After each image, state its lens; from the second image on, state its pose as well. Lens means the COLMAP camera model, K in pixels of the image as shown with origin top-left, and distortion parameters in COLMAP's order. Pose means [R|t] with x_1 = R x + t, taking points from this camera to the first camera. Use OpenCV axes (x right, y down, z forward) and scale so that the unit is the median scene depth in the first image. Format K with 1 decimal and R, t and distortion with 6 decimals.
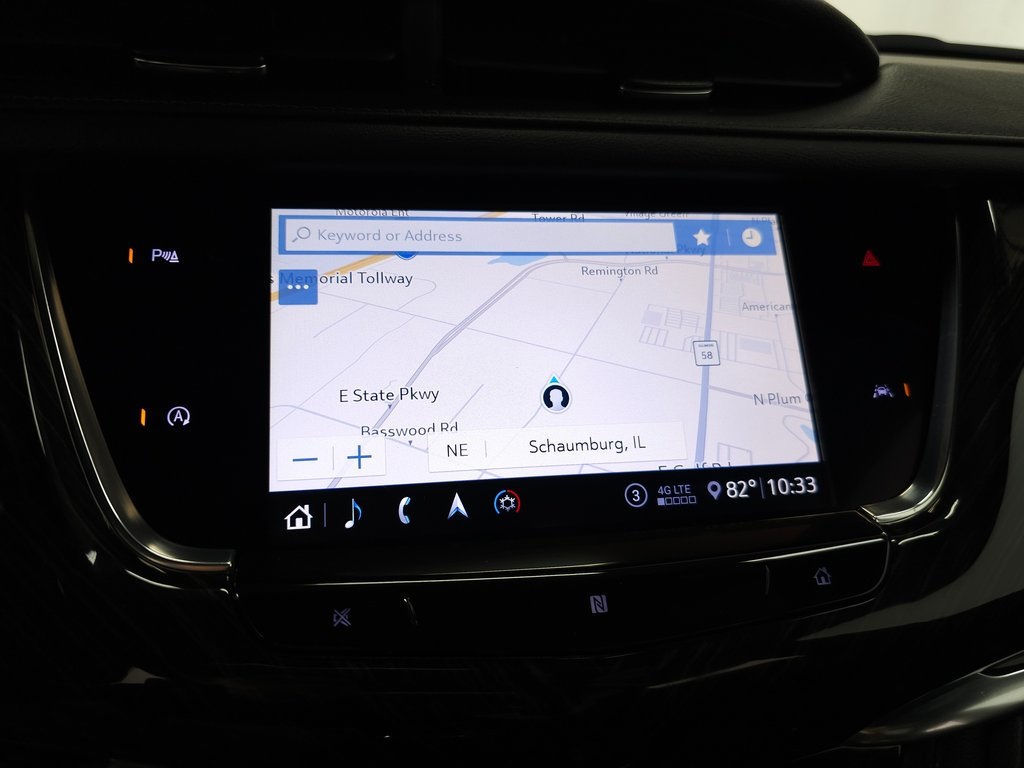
lens RADIAL K [[707.3, 0, 512.0], [0, 707.3, 384.0], [0, 0, 1]] dist [-0.003539, -0.025081]
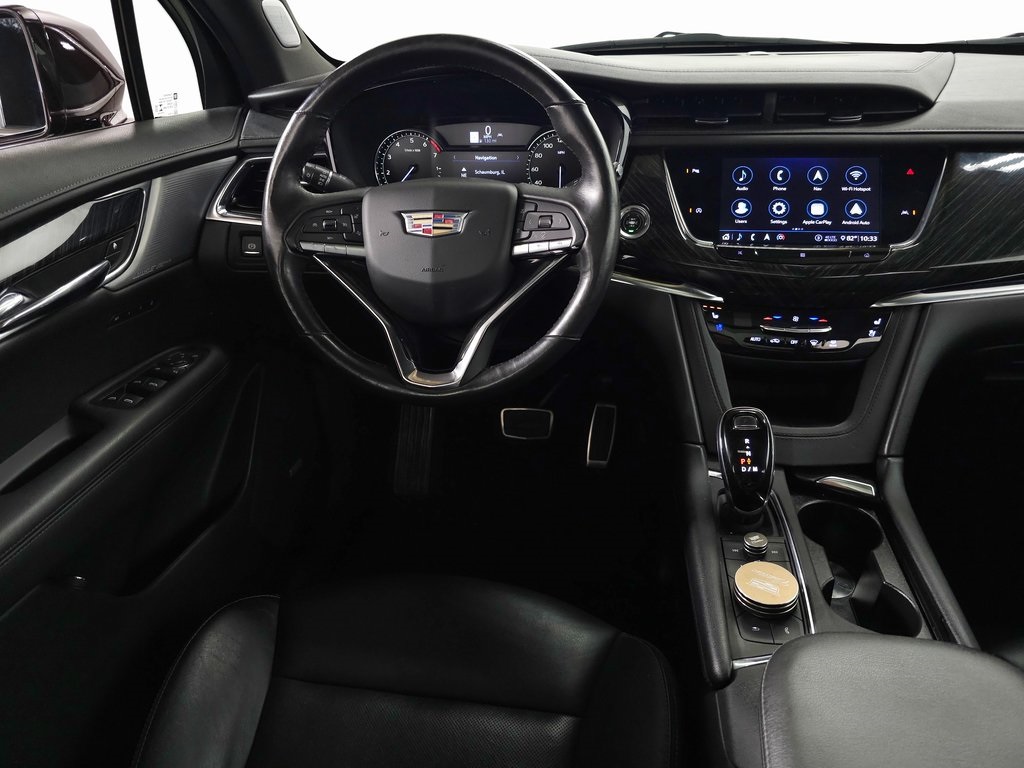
lens RADIAL K [[682.9, 0, 513.0], [0, 682.9, 386.0], [0, 0, 1]] dist [0.039490, -0.041473]
pose [[0.941212, 0.100004, -0.322676, -0.091574], [-0.067073, 0.991483, 0.111638, 0.654628], [0.331092, -0.083432, 0.939903, -3.066919]]
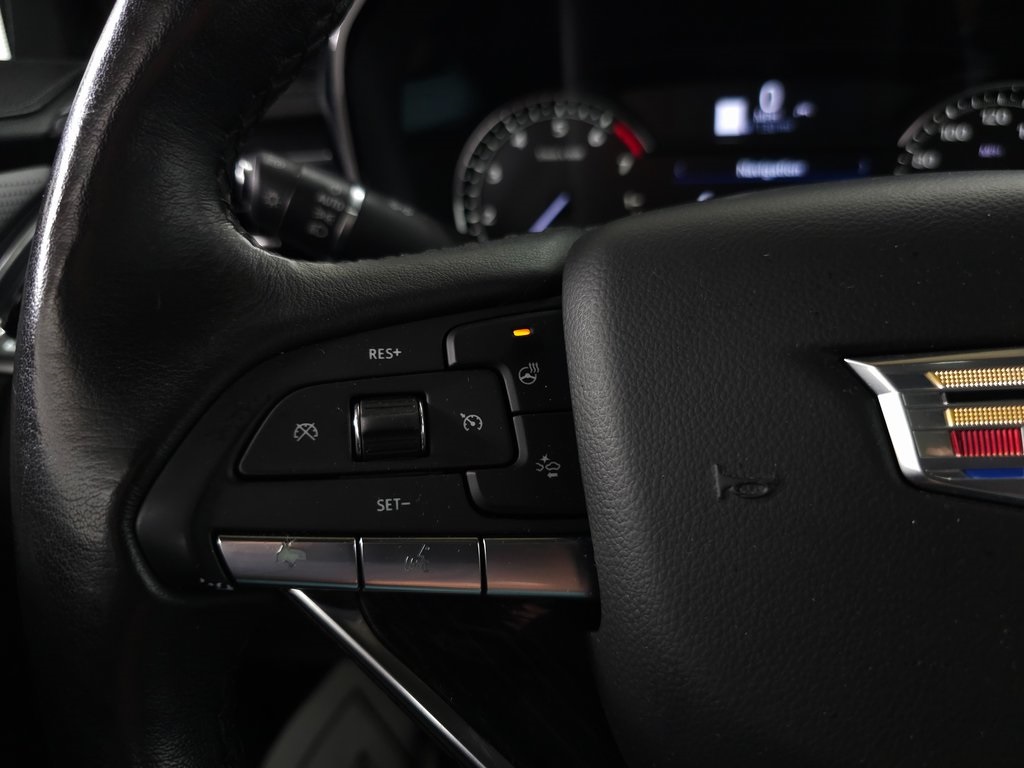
lens RADIAL K [[737.9, 0, 512.0], [0, 737.9, 384.0], [0, 0, 1]] dist [-0.001572, -0.048078]
pose [[0.954312, 0.032454, -0.297043, -1.857000], [-0.042354, 0.998739, -0.026949, 0.272480], [0.295794, 0.038299, 0.954484, -0.657722]]
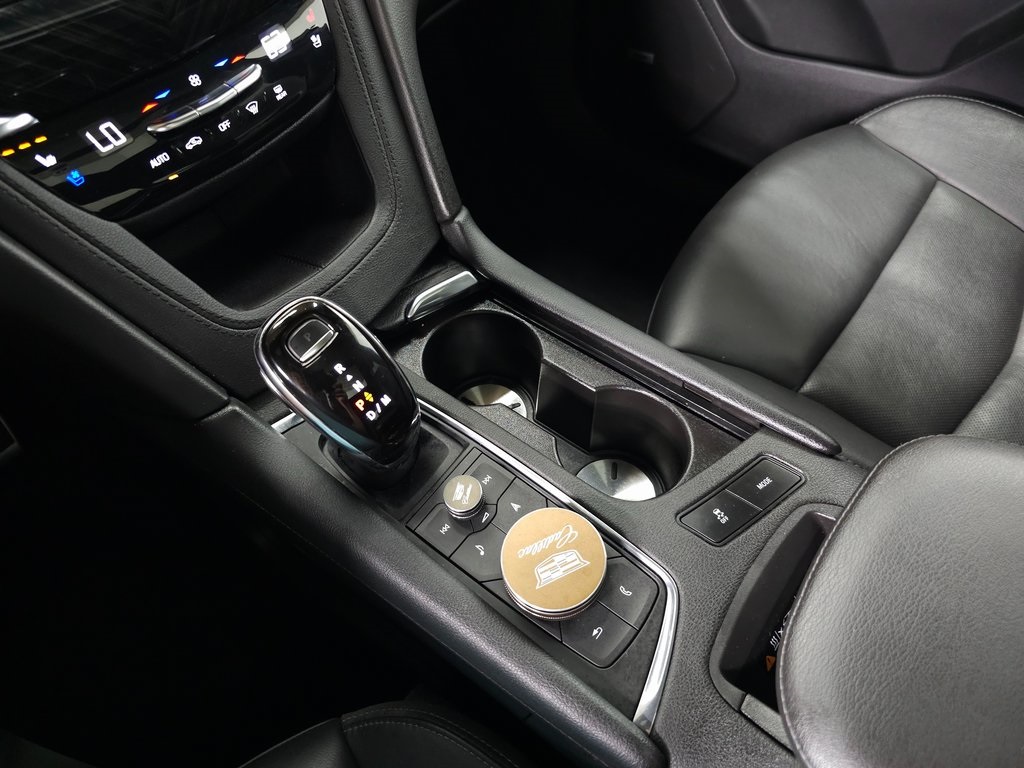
lens RADIAL K [[707.3, 0, 512.0], [0, 707.3, 384.0], [0, 0, 1]] dist [-0.003539, -0.025081]
pose [[0.749605, -0.571278, 0.334266, -0.332096], [0.329559, 0.760111, 0.560020, 0.455065], [-0.574007, -0.309633, 0.758053, -1.180160]]
